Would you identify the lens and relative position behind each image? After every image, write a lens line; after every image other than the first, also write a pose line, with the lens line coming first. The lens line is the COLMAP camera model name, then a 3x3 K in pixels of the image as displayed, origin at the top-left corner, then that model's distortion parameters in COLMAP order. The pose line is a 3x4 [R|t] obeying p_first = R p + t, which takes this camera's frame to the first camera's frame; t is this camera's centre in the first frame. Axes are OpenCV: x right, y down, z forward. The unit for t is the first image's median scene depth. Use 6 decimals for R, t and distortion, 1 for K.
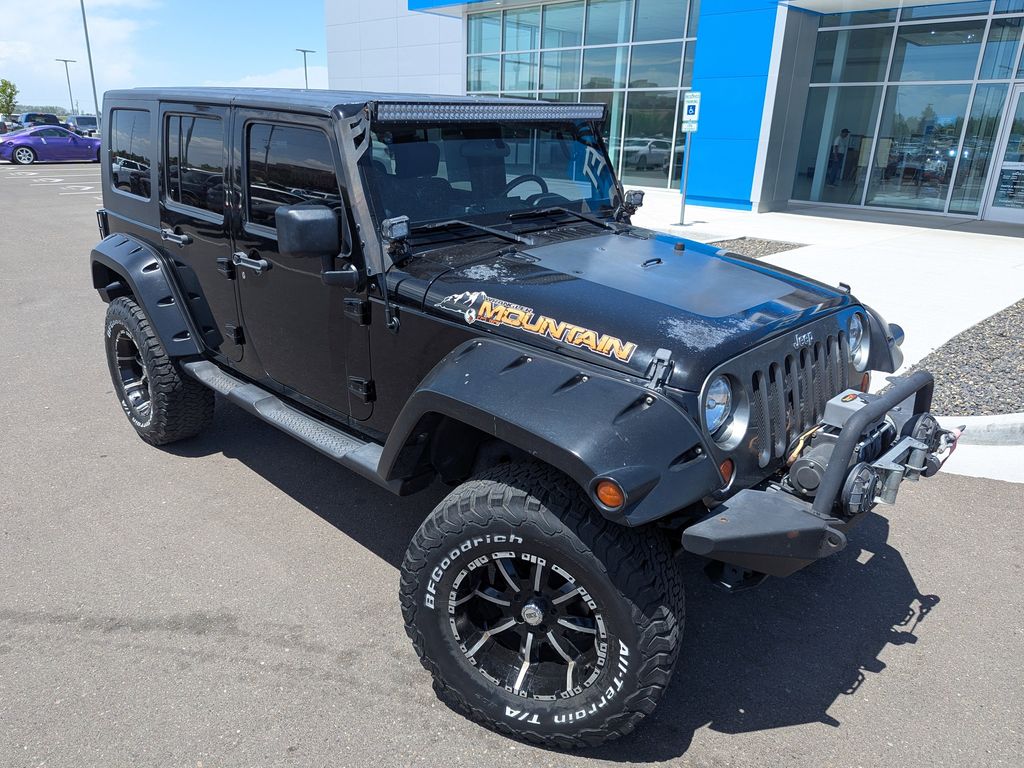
lens RADIAL K [[730.8, 0, 513.2], [0, 730.8, 384.3], [0, 0, 1]] dist [0.039044, -0.031370]
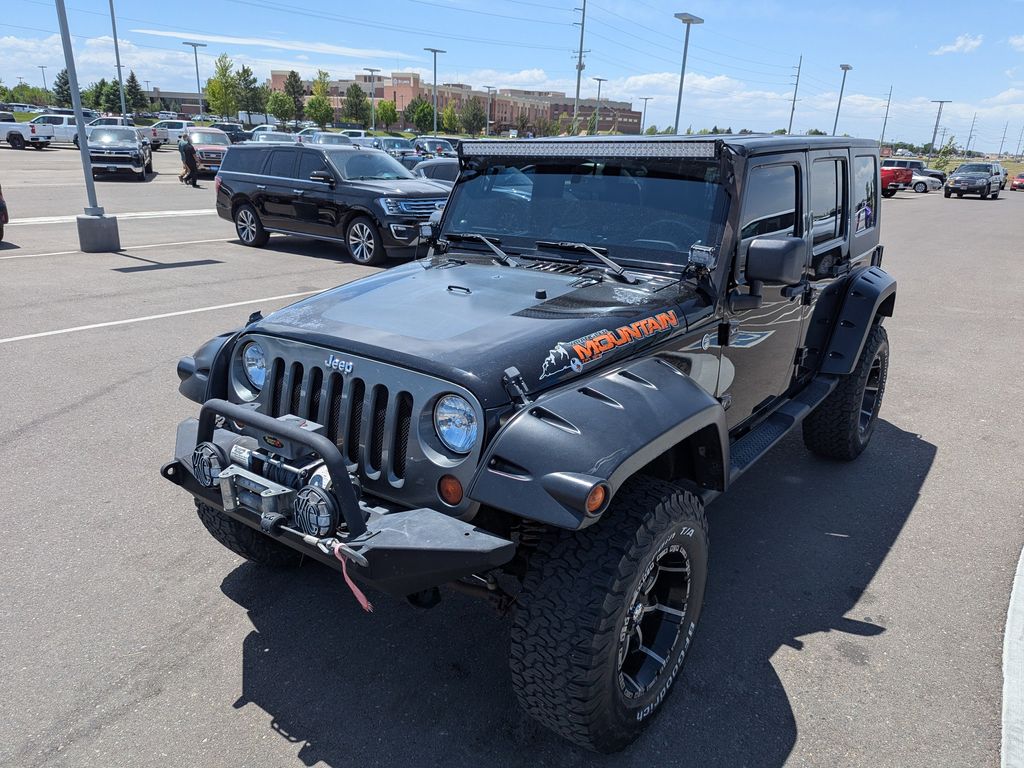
lens RADIAL K [[730.8, 0, 517.1], [0, 730.8, 392.7], [0, 0, 1]] dist [0.039044, -0.031370]
pose [[0.141021, 0.296220, -0.944652, 1.240565], [-0.360021, 0.904202, 0.229790, -0.303766], [0.922225, 0.307689, 0.234157, 0.899659]]
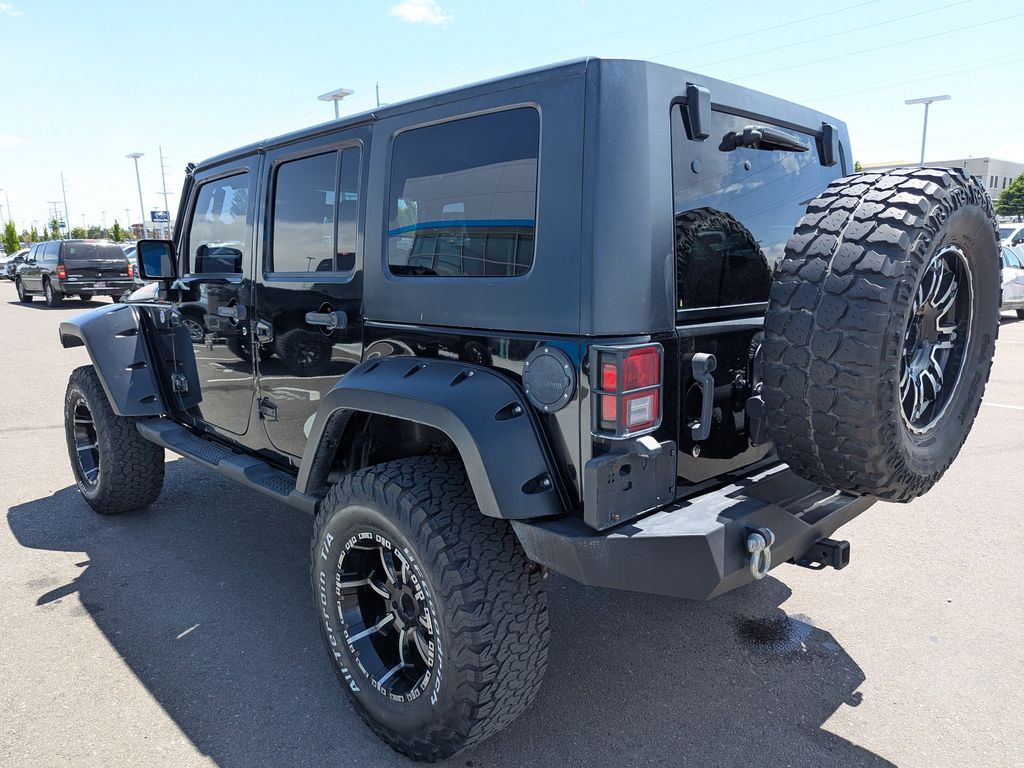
lens RADIAL K [[730.8, 0, 511.0], [0, 730.8, 381.3], [0, 0, 1]] dist [0.039044, -0.031370]
pose [[-0.999738, -0.016899, 0.015407, -0.443580], [-0.006817, 0.863313, 0.504623, -0.841018], [-0.021829, 0.504386, -0.863202, 2.653946]]
